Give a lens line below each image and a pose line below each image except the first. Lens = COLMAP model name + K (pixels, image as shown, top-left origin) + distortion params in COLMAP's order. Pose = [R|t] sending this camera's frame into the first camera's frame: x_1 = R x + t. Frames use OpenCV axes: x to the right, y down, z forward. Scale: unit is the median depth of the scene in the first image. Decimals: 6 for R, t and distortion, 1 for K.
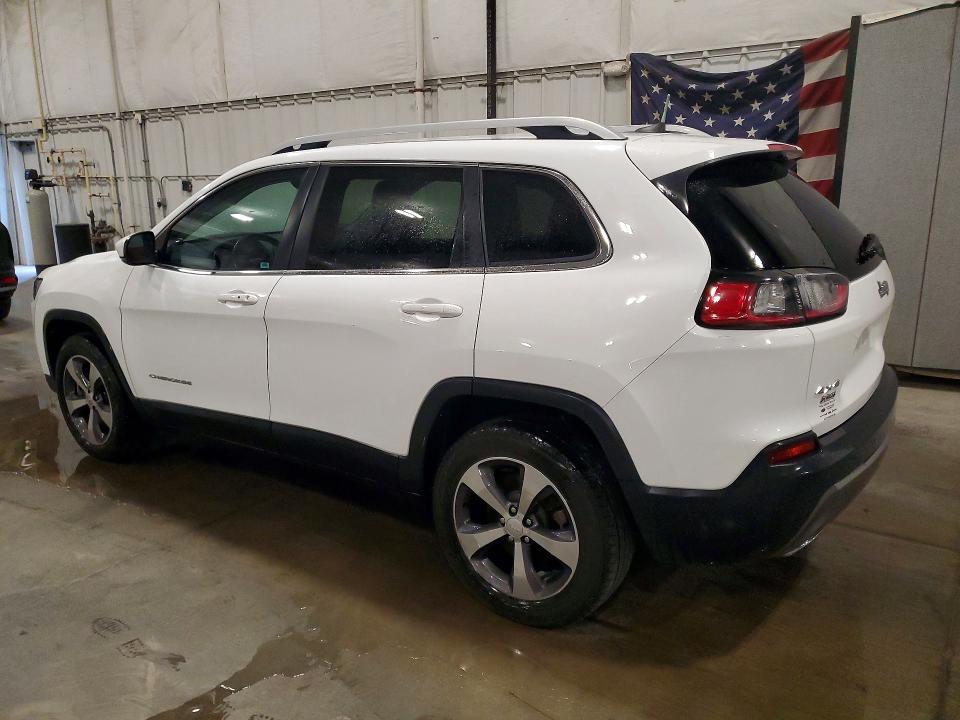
lens RADIAL K [[755.1, 0, 478.0], [0, 755.1, 359.3], [0, 0, 1]] dist [0.014244, -0.002097]
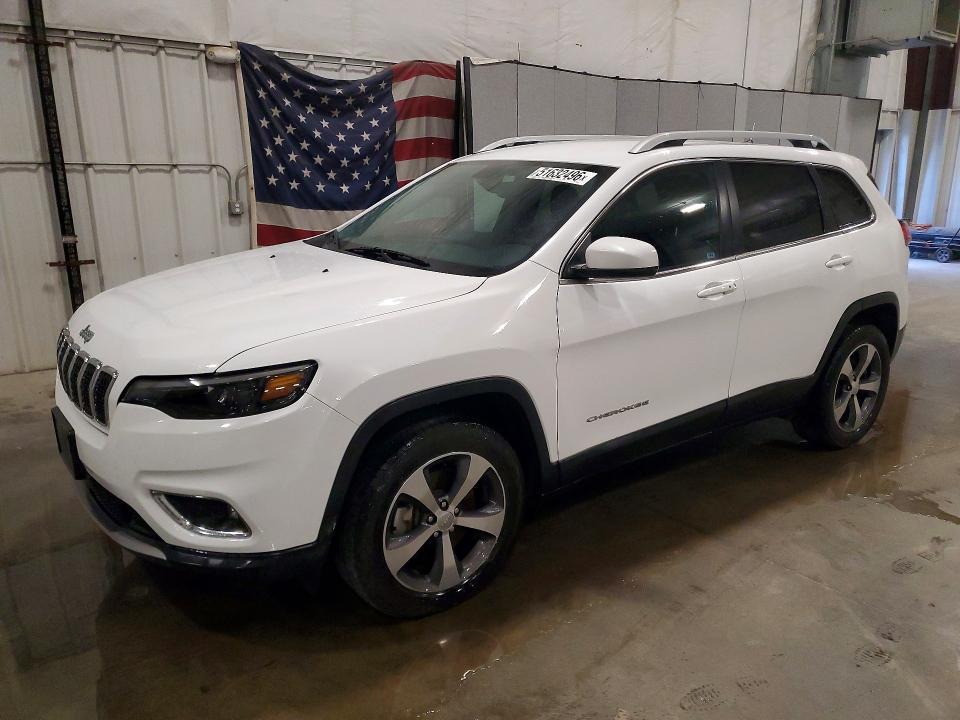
lens RADIAL K [[755.1, 0, 478.8], [0, 755.1, 371.0], [0, 0, 1]] dist [0.014244, -0.002097]
pose [[0.298008, -0.232076, 0.925922, -0.744530], [0.220320, 0.960528, 0.169840, -0.117986], [-0.928790, 0.153386, 0.337376, 0.521447]]
